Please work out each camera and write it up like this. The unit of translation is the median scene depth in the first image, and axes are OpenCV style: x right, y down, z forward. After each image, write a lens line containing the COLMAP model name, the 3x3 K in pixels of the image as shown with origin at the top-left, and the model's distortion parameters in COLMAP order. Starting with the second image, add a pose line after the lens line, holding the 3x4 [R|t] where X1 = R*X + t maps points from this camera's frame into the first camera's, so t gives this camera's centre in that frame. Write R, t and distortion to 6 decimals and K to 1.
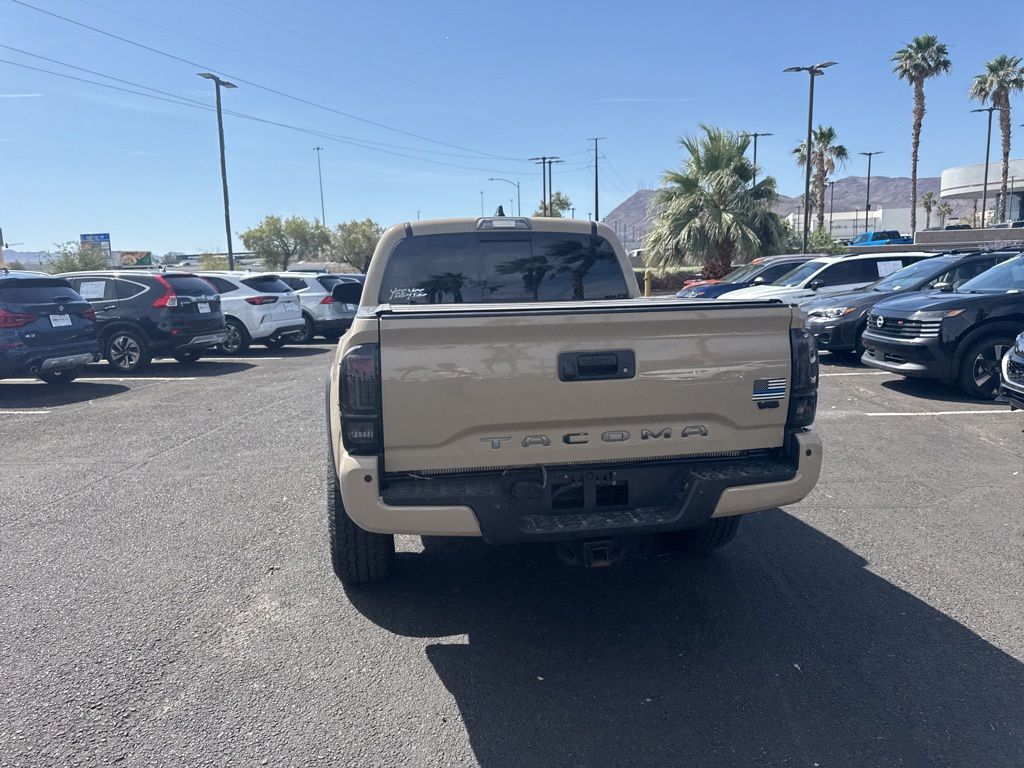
lens RADIAL K [[725.1, 0, 516.4], [0, 725.1, 384.6], [0, 0, 1]] dist [0.030679, -0.033433]
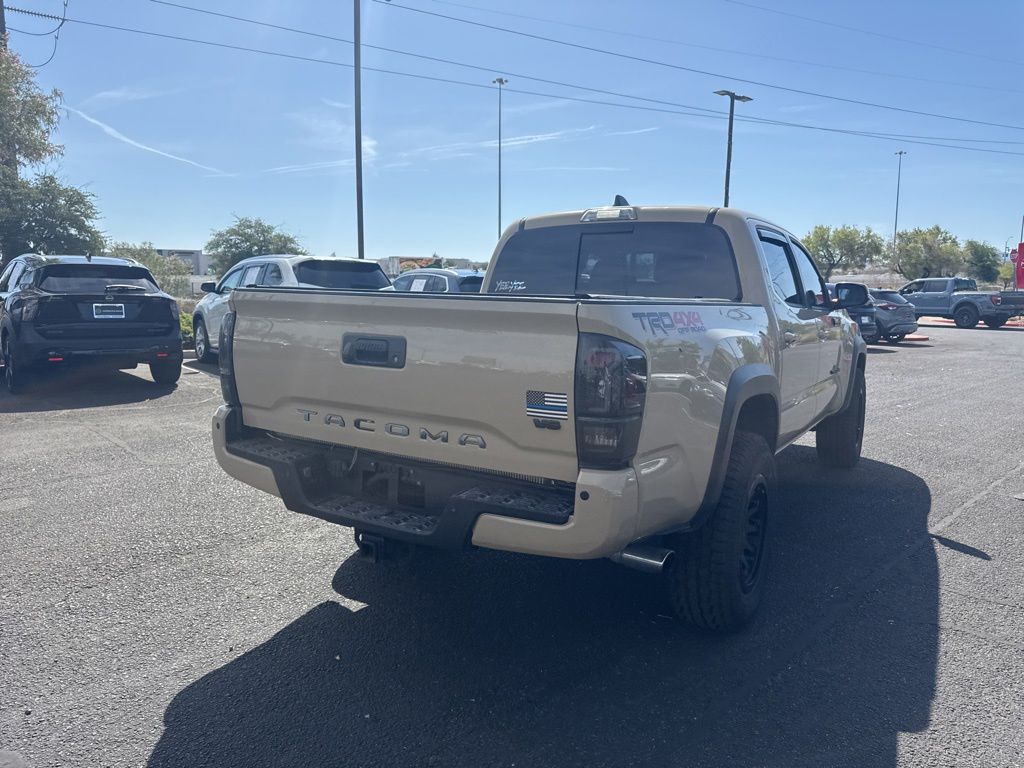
lens RADIAL K [[725.1, 0, 516.1], [0, 725.1, 381.0], [0, 0, 1]] dist [0.030679, -0.033433]
pose [[0.738867, 0.119339, -0.663200, 0.185614], [-0.132901, 0.990669, 0.030200, -0.008500], [0.660616, 0.065826, 0.747833, 0.085107]]
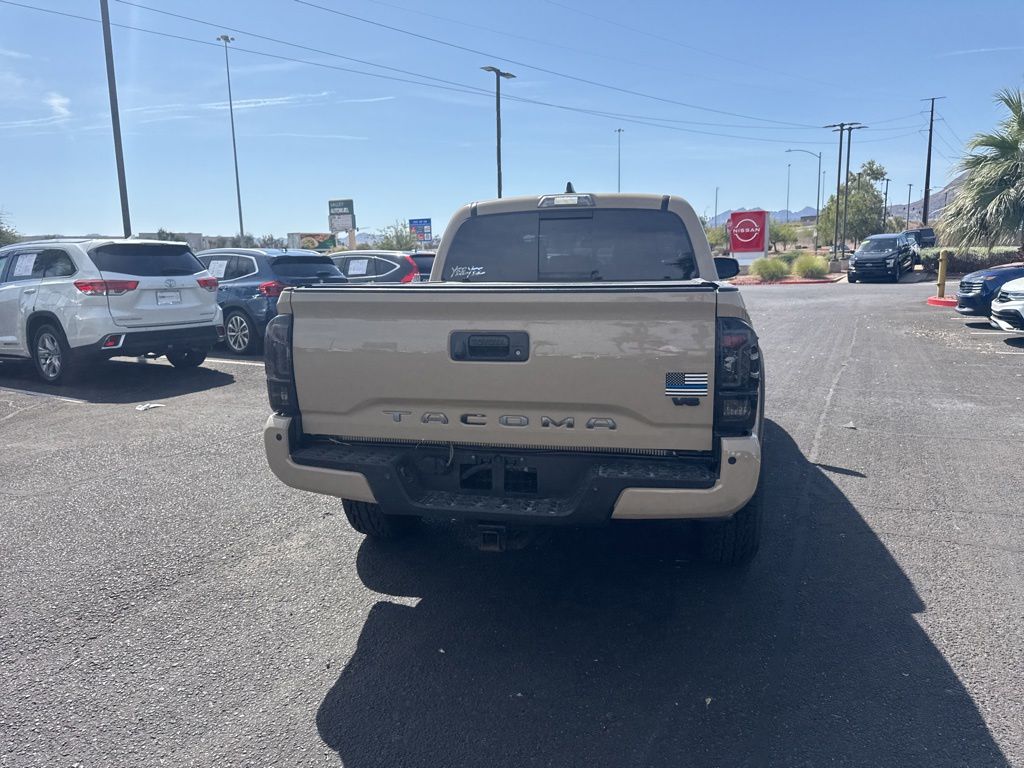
lens RADIAL K [[725.1, 0, 516.2], [0, 725.1, 386.7], [0, 0, 1]] dist [0.030679, -0.033433]
pose [[0.921474, 0.073994, -0.381327, 0.108644], [-0.062839, 0.997155, 0.041642, -0.003145], [0.383323, -0.014410, 0.923502, 0.023090]]
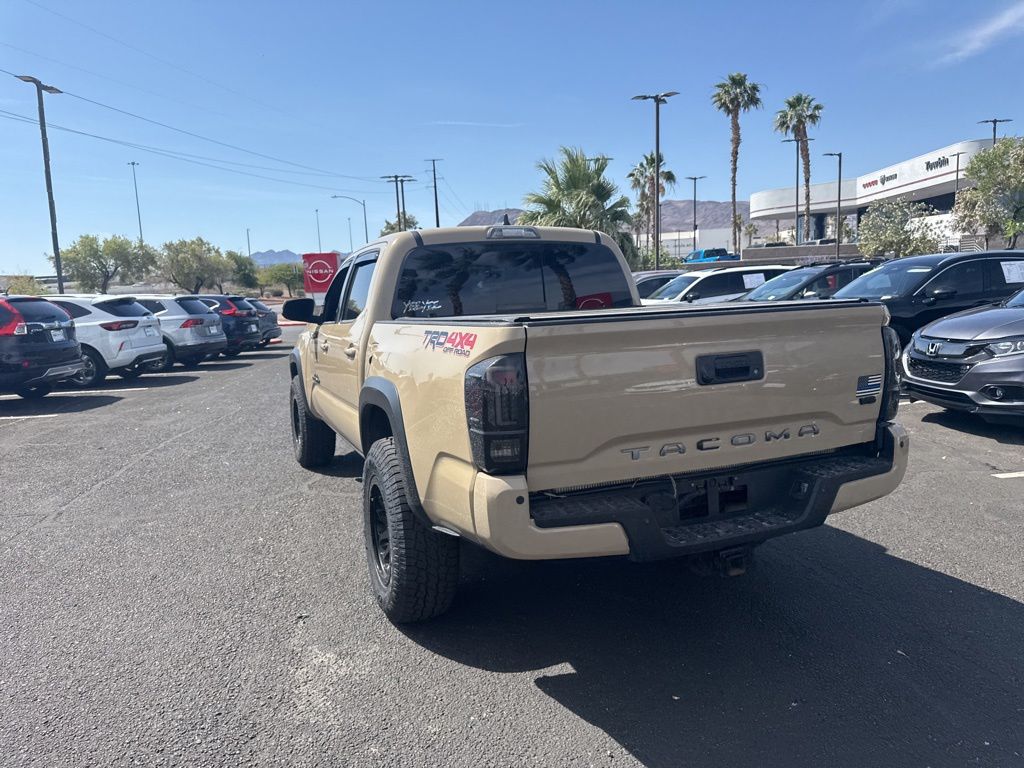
lens RADIAL K [[725.1, 0, 515.5], [0, 725.1, 380.1], [0, 0, 1]] dist [0.030679, -0.033433]
pose [[0.976231, -0.043198, 0.212386, -0.079508], [0.049986, 0.998393, -0.026693, 0.000358], [-0.210892, 0.036675, 0.976821, 0.020787]]
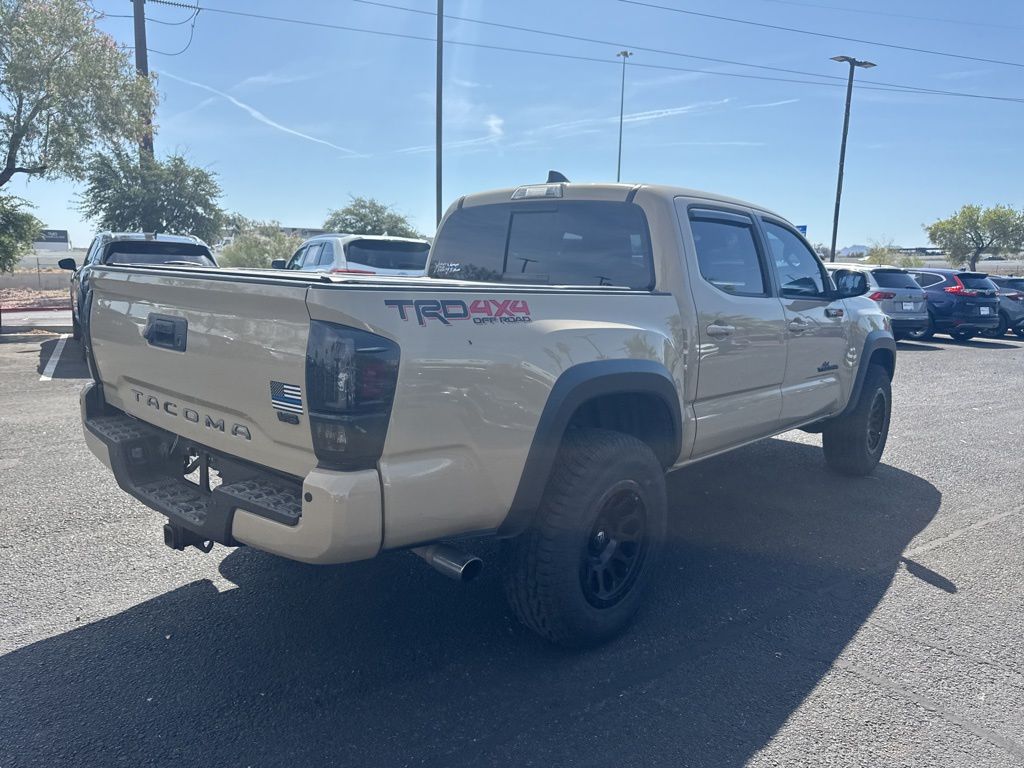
lens RADIAL K [[725.1, 0, 517.1], [0, 725.1, 392.9], [0, 0, 1]] dist [0.030679, -0.033433]
pose [[0.618579, 0.175882, -0.765784, 0.232540], [-0.161026, 0.982315, 0.095542, -0.023286], [0.769046, 0.064211, 0.635961, 0.156450]]
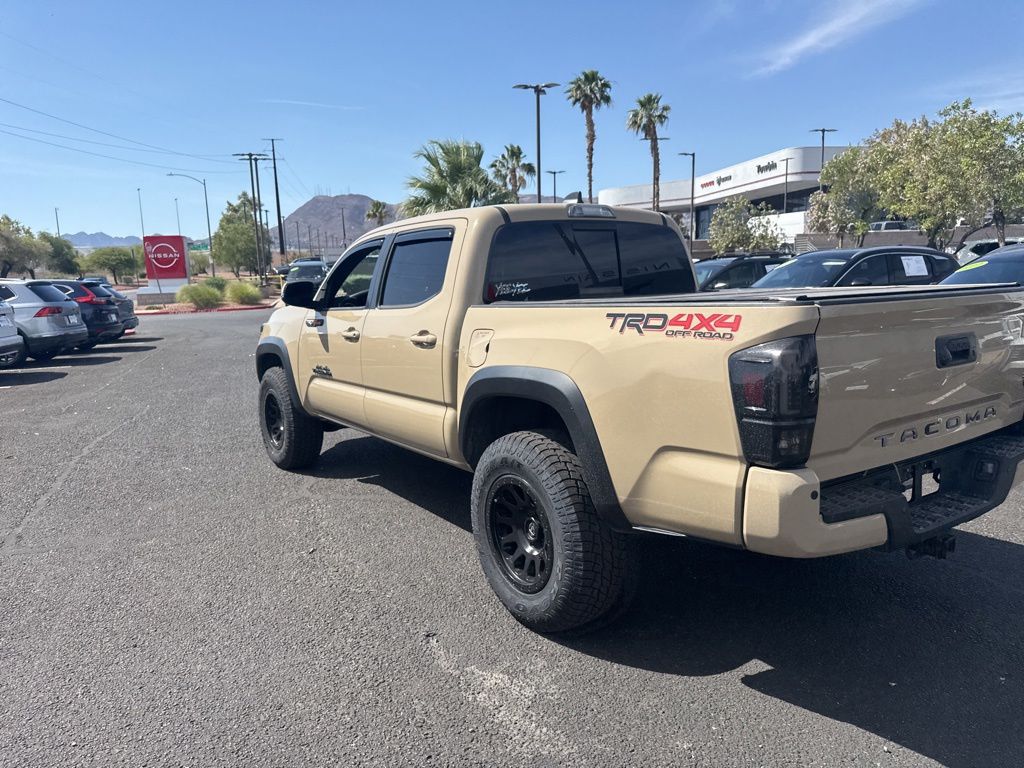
lens RADIAL K [[725.1, 0, 514.3], [0, 725.1, 392.0], [0, 0, 1]] dist [0.030679, -0.033433]
pose [[0.910795, -0.068339, 0.407164, -0.171676], [0.068549, 0.997548, 0.014093, -0.005194], [-0.407128, 0.015075, 0.913247, 0.072317]]
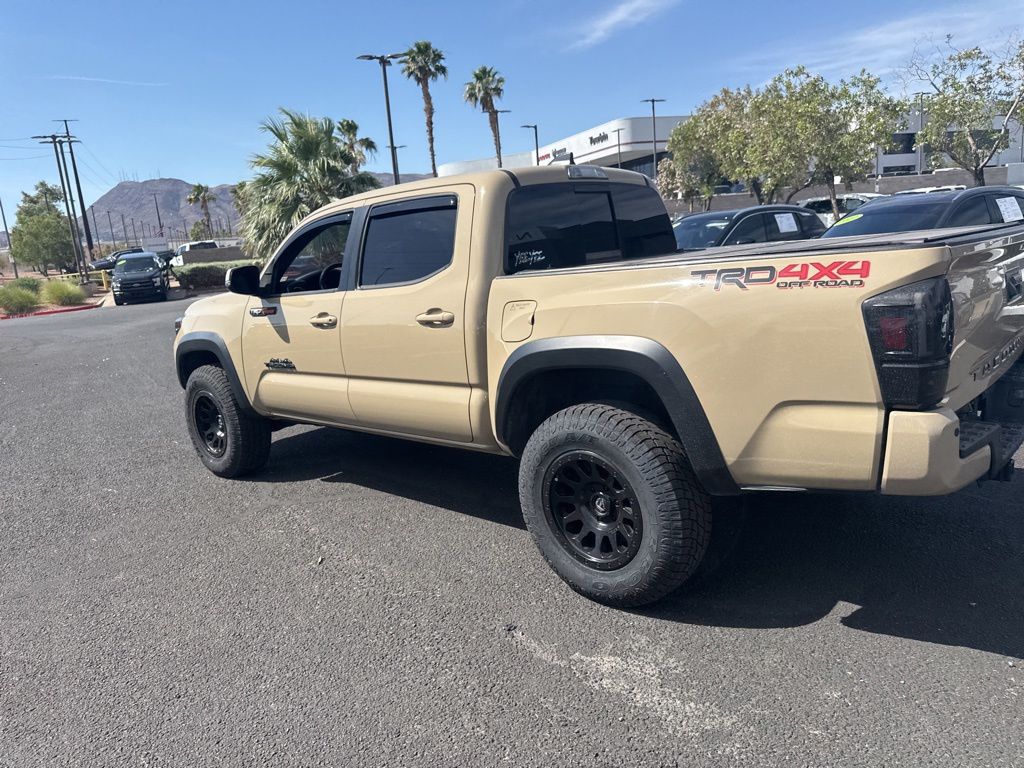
lens RADIAL K [[725.1, 0, 515.5], [0, 725.1, 396.5], [0, 0, 1]] dist [0.030679, -0.033433]
pose [[0.798674, -0.165382, 0.578592, -0.223288], [0.151942, 0.985761, 0.072029, -0.010962], [-0.582266, 0.030385, 0.812431, 0.119028]]
